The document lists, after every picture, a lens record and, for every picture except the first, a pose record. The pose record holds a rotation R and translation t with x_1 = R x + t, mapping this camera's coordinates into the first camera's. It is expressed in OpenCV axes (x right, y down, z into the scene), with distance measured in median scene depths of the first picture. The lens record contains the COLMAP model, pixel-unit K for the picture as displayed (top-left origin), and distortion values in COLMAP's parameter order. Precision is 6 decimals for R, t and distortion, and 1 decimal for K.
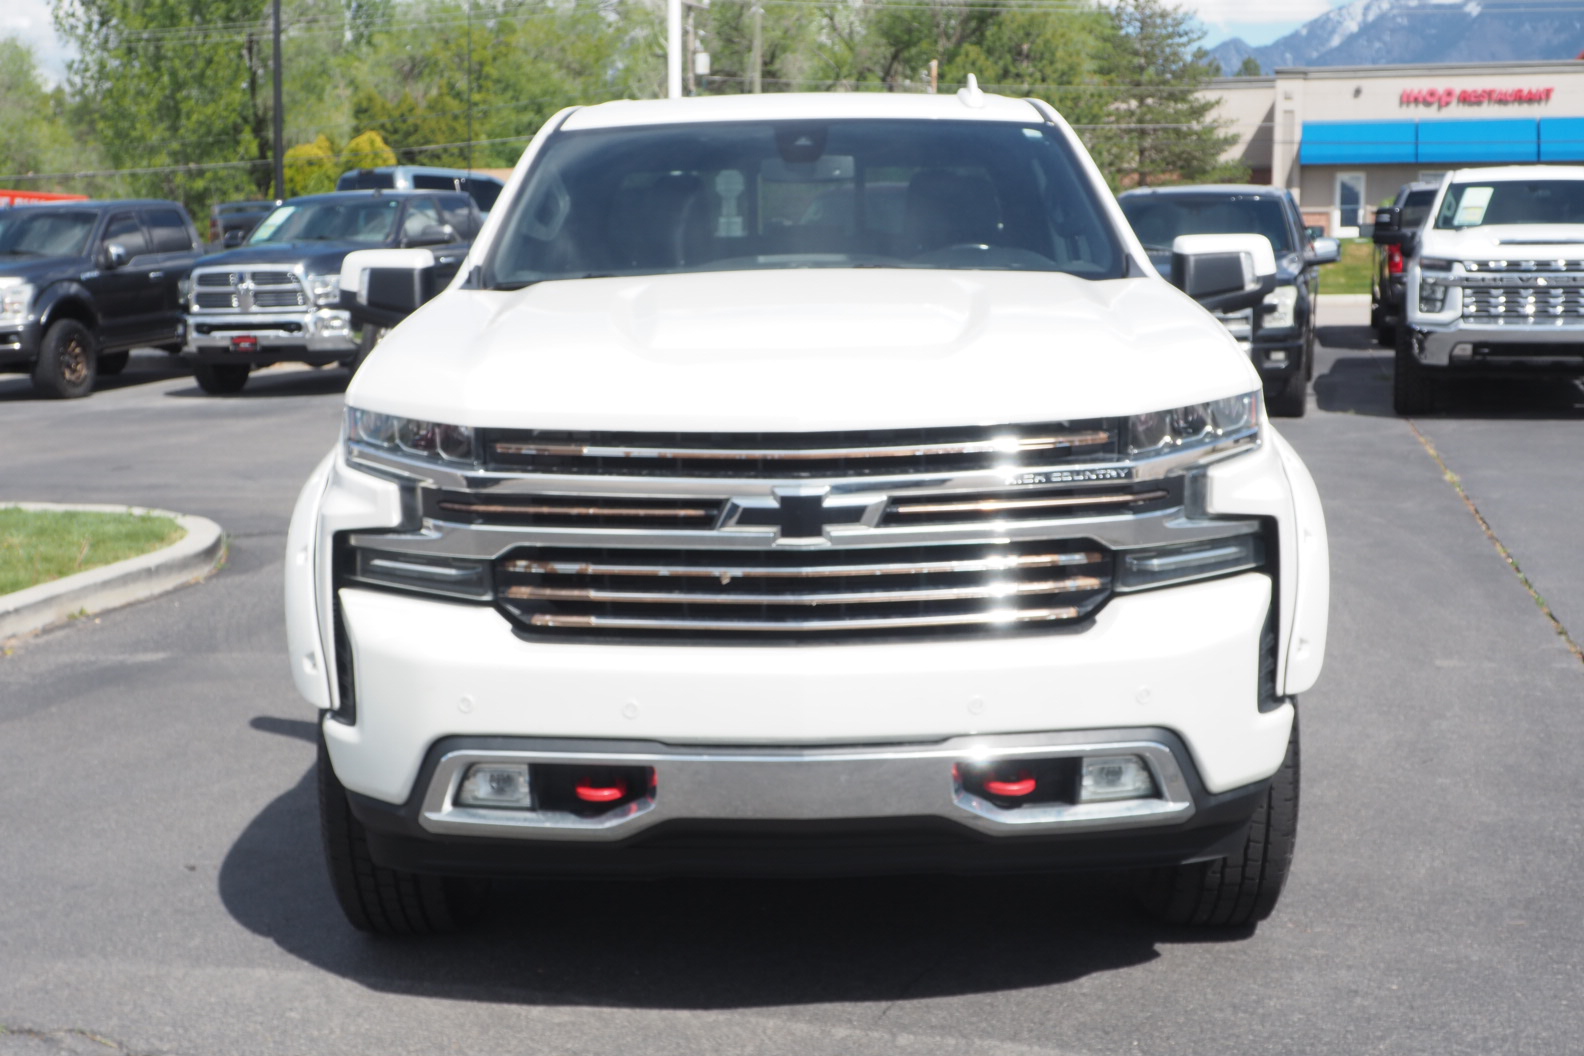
lens RADIAL K [[2056.1, 0, 794.5], [0, 2056.1, 533.3], [0, 0, 1]] dist [0.010436, 0.000000]
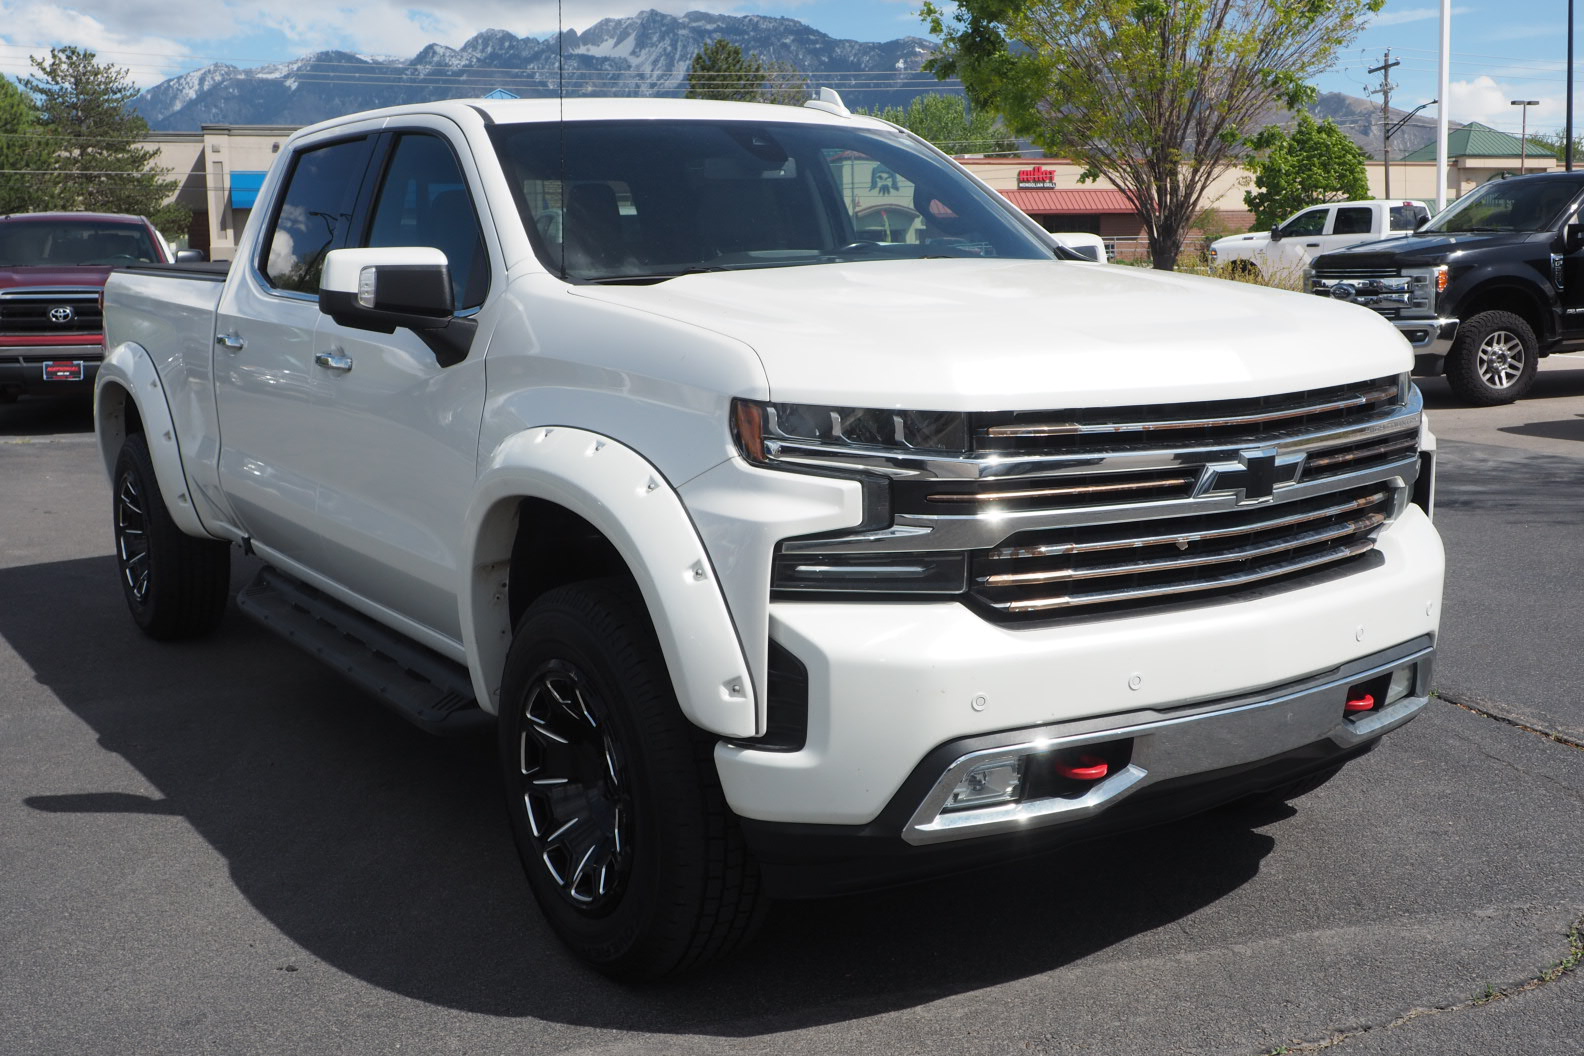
lens RADIAL K [[1719.1, 0, 806.7], [0, 1719.1, 519.5], [0, 0, 1]] dist [0.014284, 0.000000]
pose [[0.833705, -0.093481, 0.544241, -0.558485], [0.093669, 0.995225, 0.027456, -0.026790], [-0.544208, 0.028088, 0.838480, 0.314992]]
